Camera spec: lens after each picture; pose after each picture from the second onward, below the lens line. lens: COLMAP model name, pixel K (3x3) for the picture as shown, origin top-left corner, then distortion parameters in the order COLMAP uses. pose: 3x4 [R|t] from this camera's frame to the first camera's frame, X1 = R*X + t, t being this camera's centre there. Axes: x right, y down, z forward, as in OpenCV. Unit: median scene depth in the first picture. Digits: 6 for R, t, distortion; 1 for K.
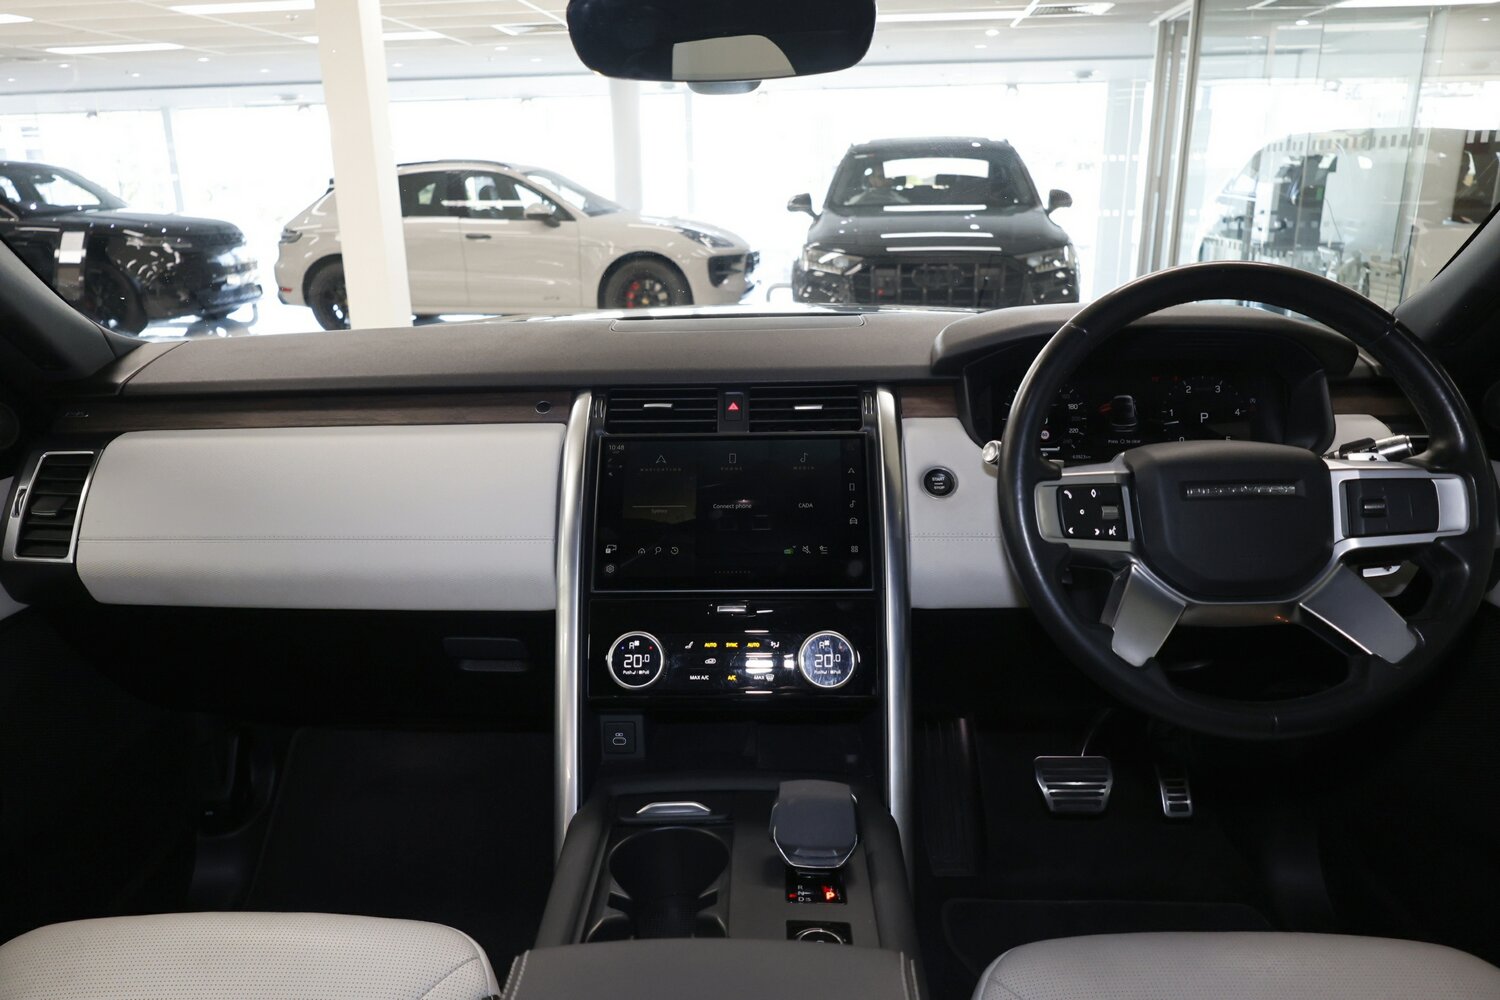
lens RADIAL K [[1015.6, 0, 749.9], [0, 1015.6, 492.7], [0, 0, 1]] dist [0.001751, 0.004470]
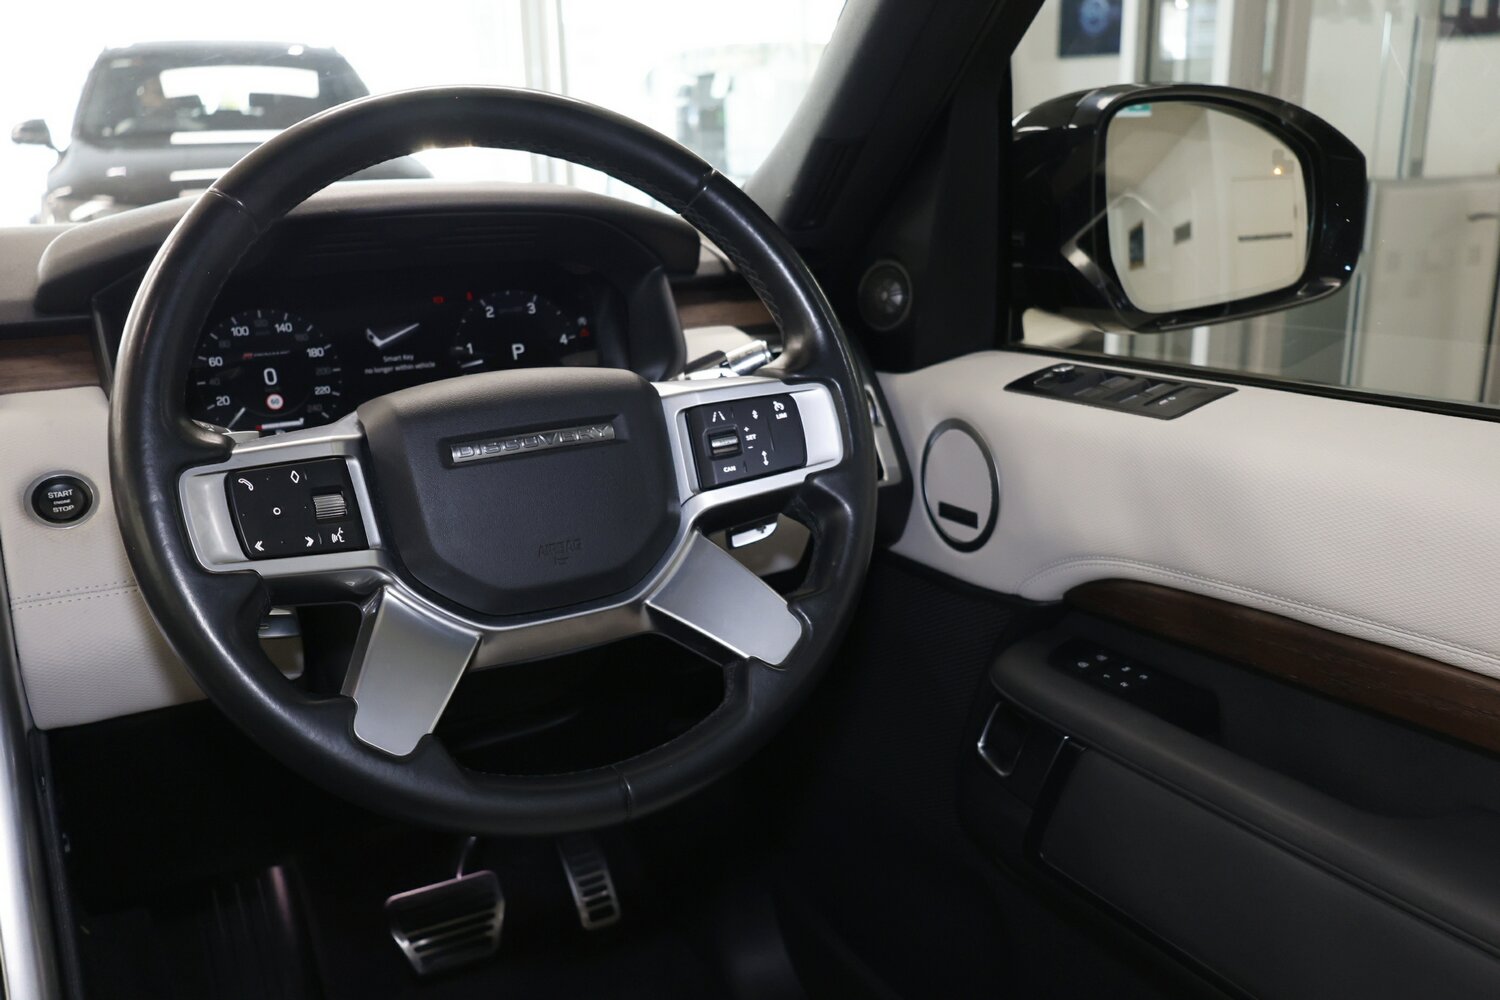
lens RADIAL K [[1280.5, 0, 754.1], [0, 1280.5, 501.6], [0, 0, 1]] dist [-0.005199, -0.001701]
pose [[0.878338, -0.140087, 0.457054, 0.227426], [0.147320, 0.988887, 0.019985, 0.037841], [-0.454775, 0.049779, 0.889214, 0.224094]]
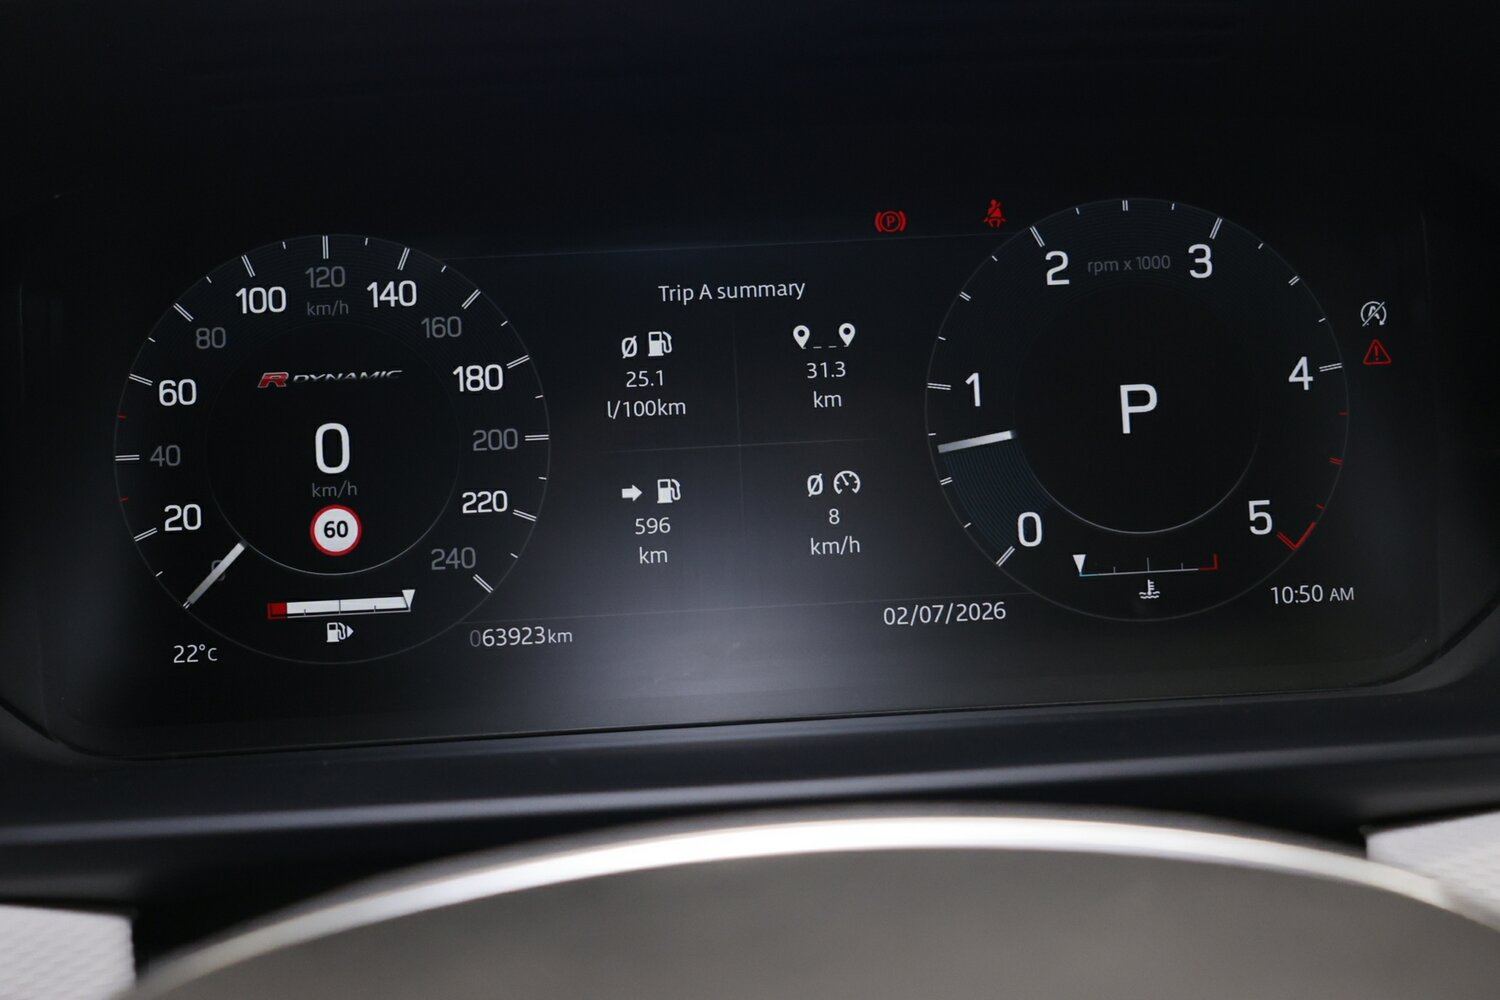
lens RADIAL K [[1215.1, 0, 751.9], [0, 1215.1, 501.8], [0, 0, 1]] dist [-0.014095, -0.006268]
pose [[0.998041, -0.044684, 0.043778, 0.448907], [0.043250, 0.998513, 0.033173, -0.083149], [-0.045195, -0.031215, 0.998490, 0.954396]]
